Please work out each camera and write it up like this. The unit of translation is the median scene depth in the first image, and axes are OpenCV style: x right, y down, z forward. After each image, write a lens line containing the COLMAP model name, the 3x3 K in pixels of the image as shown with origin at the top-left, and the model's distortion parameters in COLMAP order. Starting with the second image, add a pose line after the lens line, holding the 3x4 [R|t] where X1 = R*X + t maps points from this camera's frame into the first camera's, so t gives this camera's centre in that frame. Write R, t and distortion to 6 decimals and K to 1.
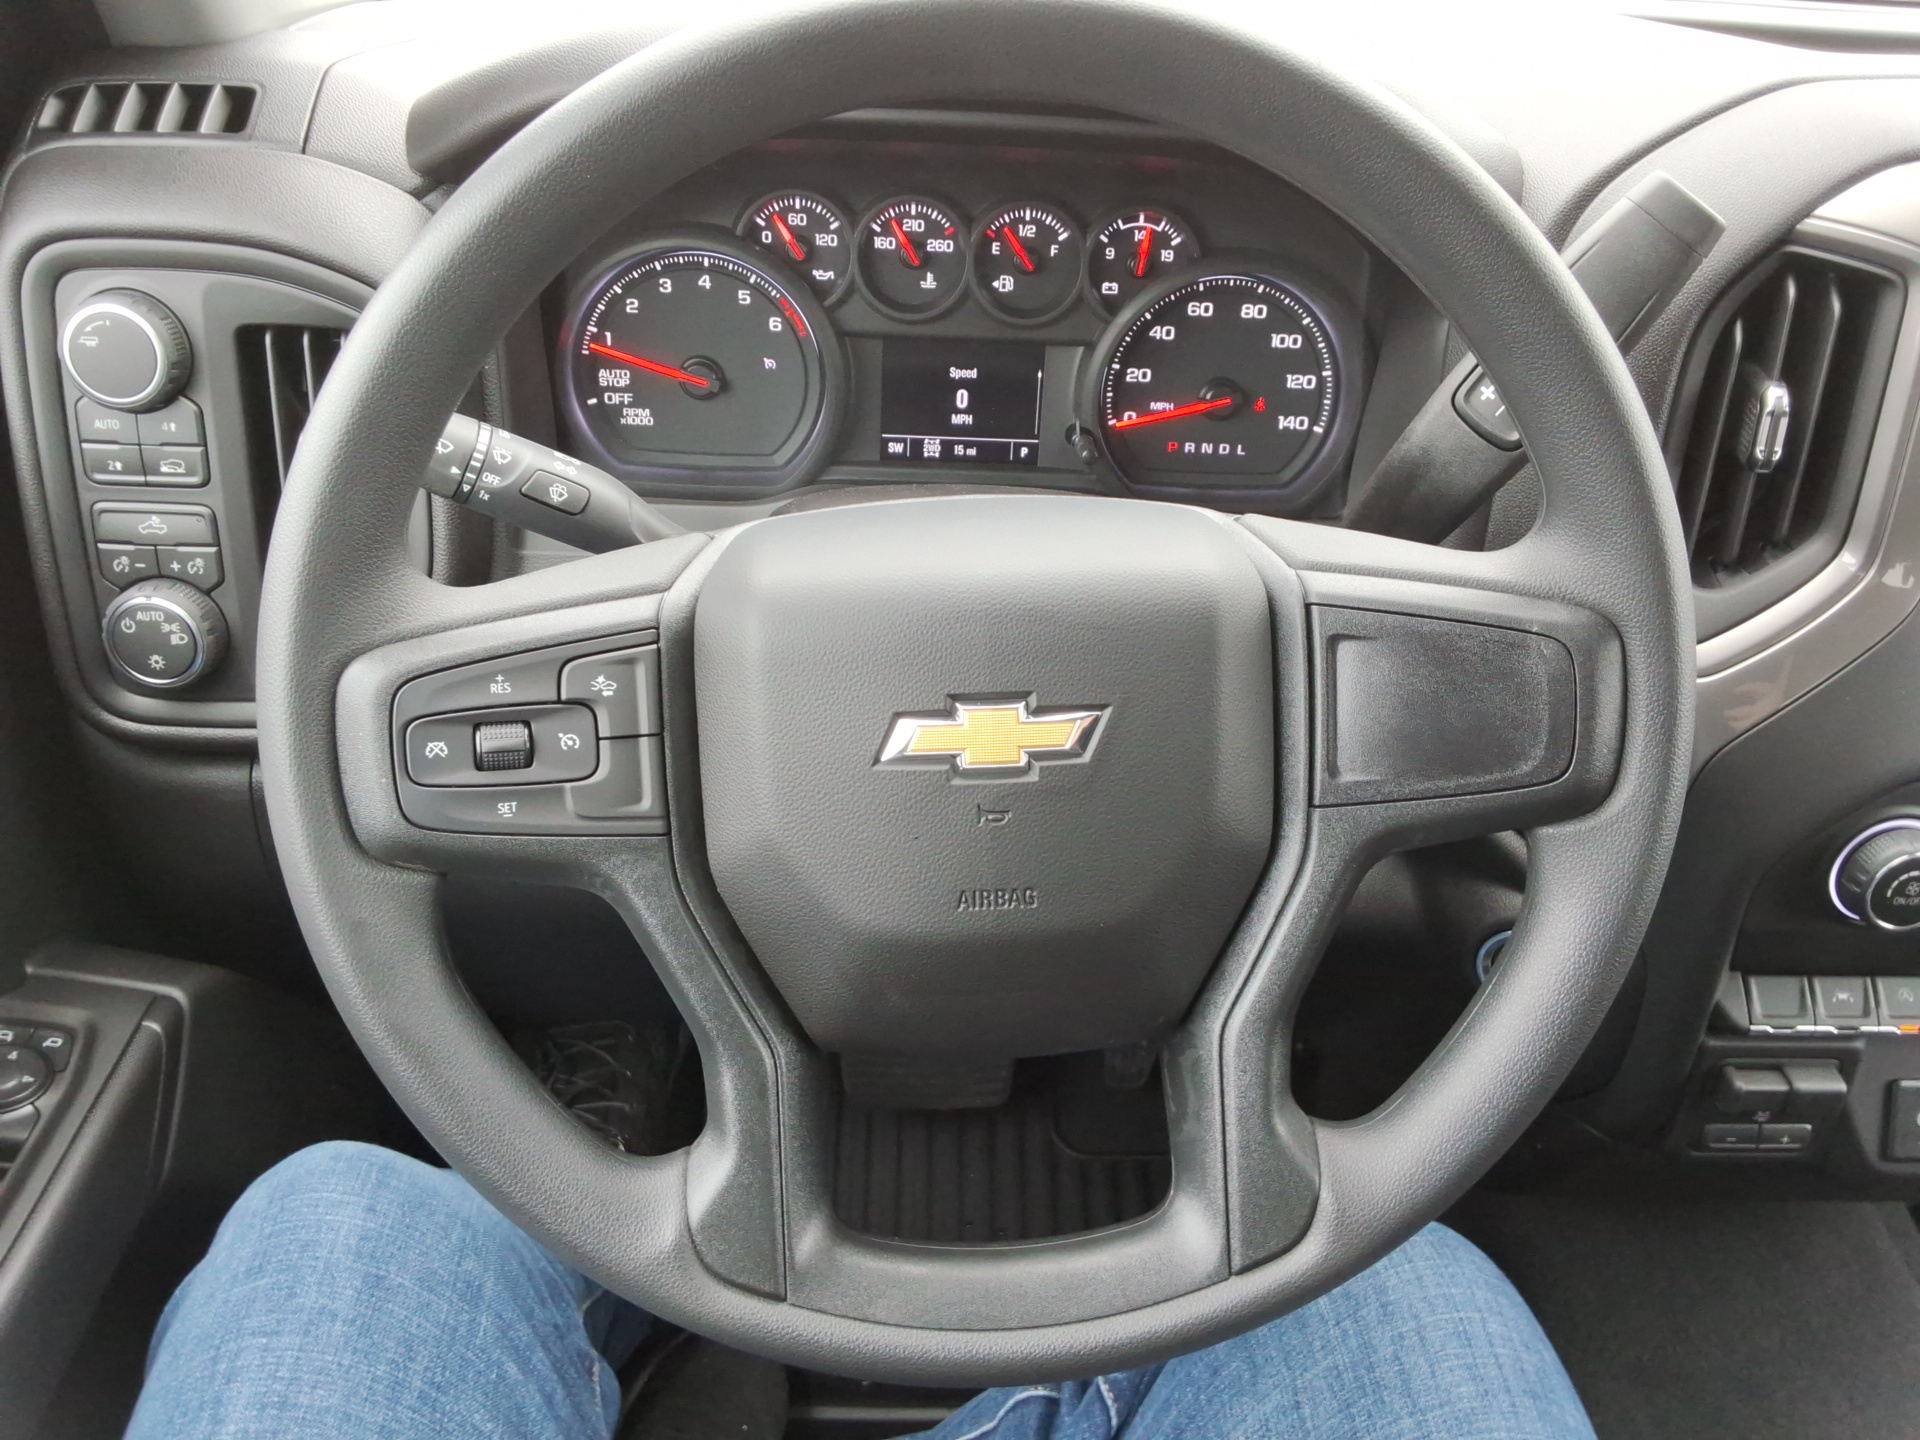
lens RADIAL K [[1590.7, 0, 988.7], [0, 1590.7, 690.2], [0, 0, 1]] dist [0.150117, -0.256425]
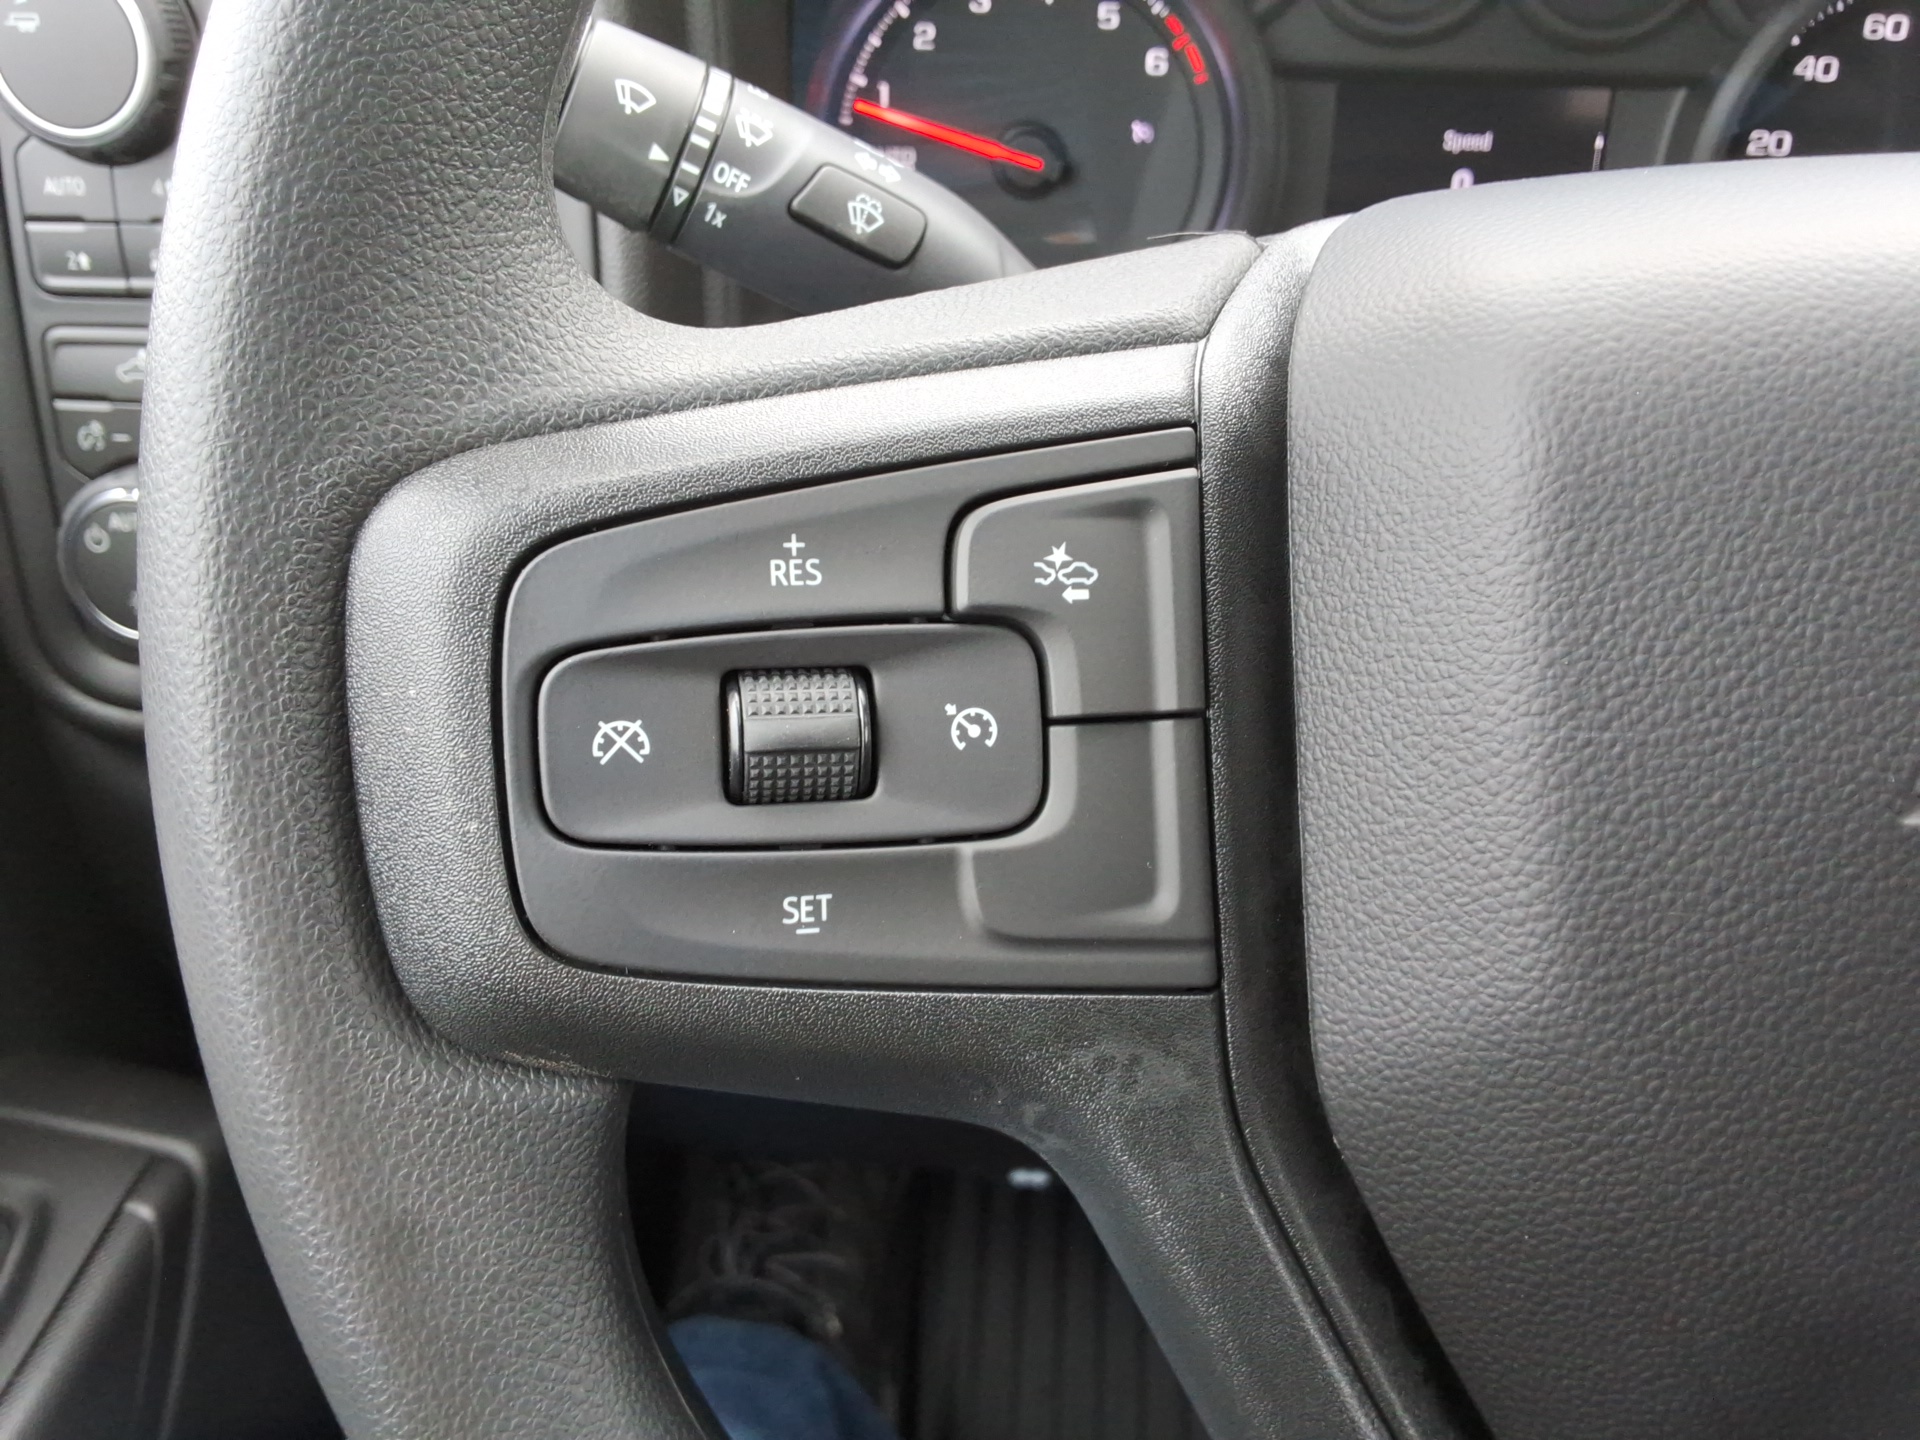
lens RADIAL K [[1647.2, 0, 986.4], [0, 1647.2, 689.7], [0, 0, 1]] dist [0.082813, -0.154887]
pose [[0.995367, 0.011966, -0.095399, -0.137230], [-0.013736, 0.999745, -0.017918, 0.018500], [0.095160, 0.019146, 0.995278, 0.389237]]
